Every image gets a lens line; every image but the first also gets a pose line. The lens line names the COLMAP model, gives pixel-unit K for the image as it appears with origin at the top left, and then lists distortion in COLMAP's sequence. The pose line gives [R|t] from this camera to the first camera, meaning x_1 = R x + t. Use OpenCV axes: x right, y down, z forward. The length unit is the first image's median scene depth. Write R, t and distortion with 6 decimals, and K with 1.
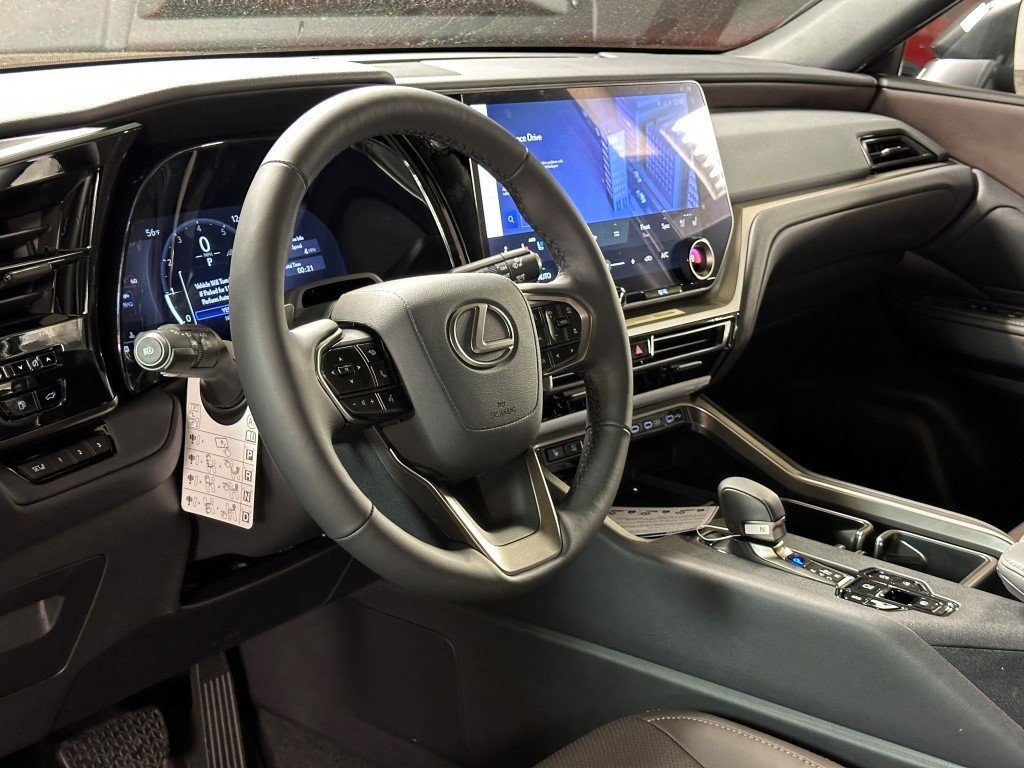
lens RADIAL K [[1406.2, 0, 513.0], [0, 1406.2, 386.4], [0, 0, 1]] dist [0.109010, 0.000000]
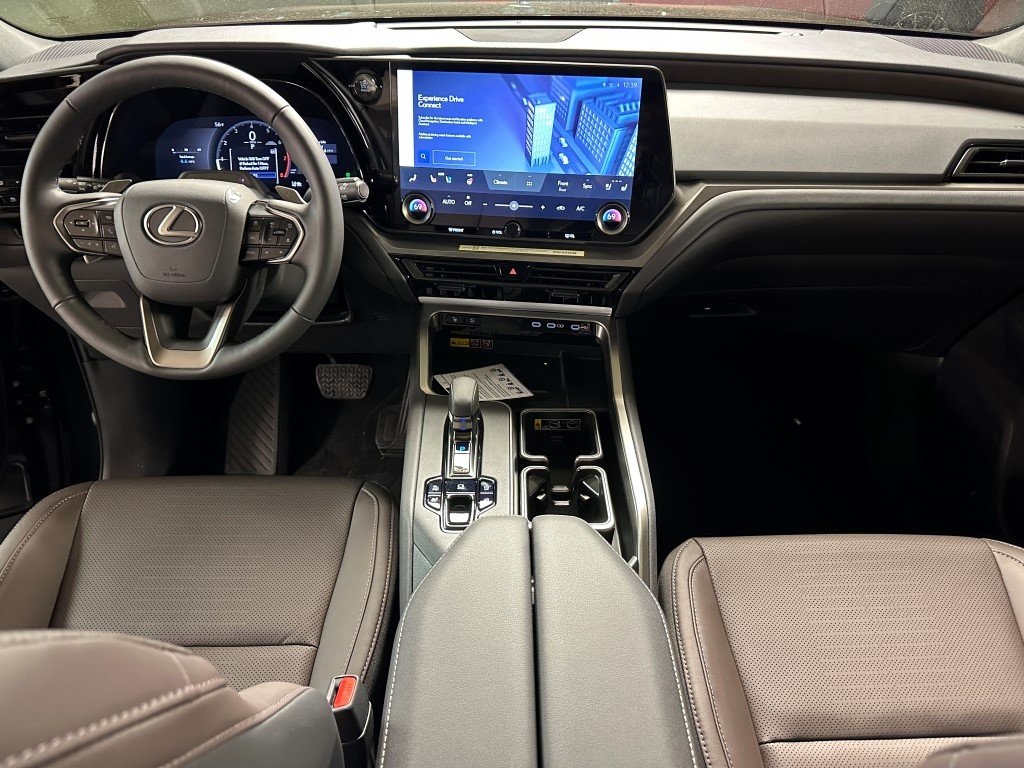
lens RADIAL K [[702.2, 0, 519.8], [0, 702.2, 392.1], [0, 0, 1]] dist [0.049001, -0.035123]
pose [[0.616165, 0.422317, -0.664822, 0.642698], [-0.211231, 0.901777, 0.377067, -0.192656], [0.758763, -0.091904, 0.644850, 0.570153]]
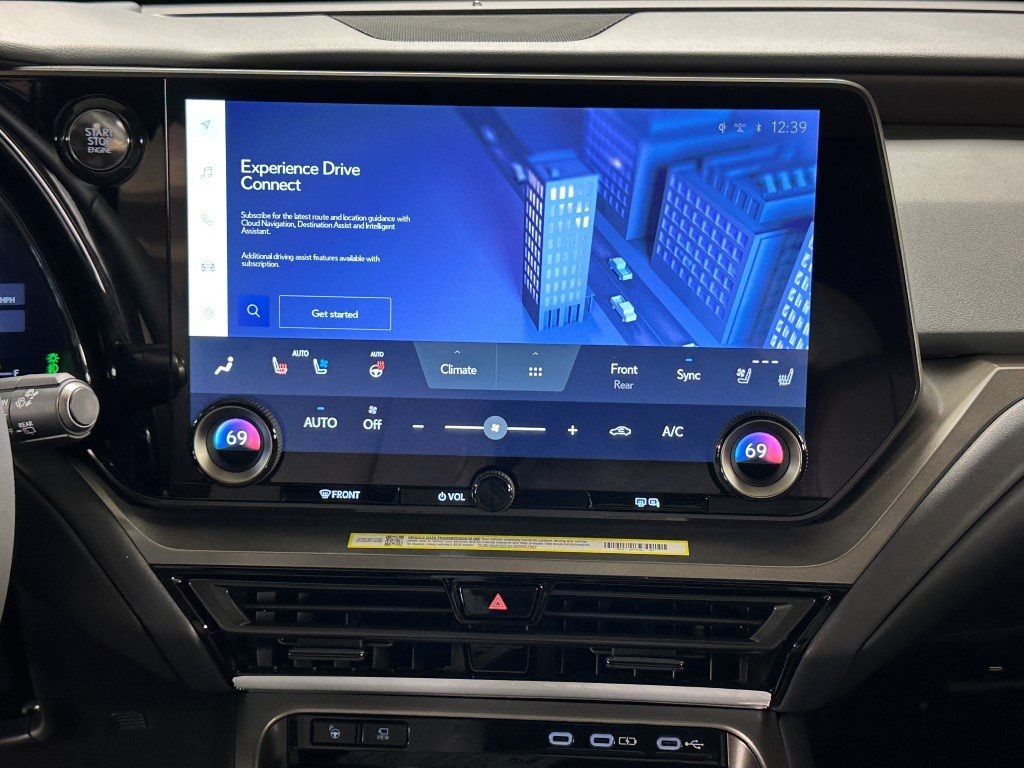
lens RADIAL K [[1406.2, 0, 520.1], [0, 1406.2, 377.0], [0, 0, 1]] dist [0.109010, 0.000000]
pose [[0.665597, 0.226223, -0.711199, 0.463581], [-0.194920, 0.972570, 0.126940, -0.181361], [0.720408, 0.054136, 0.691435, 0.680931]]
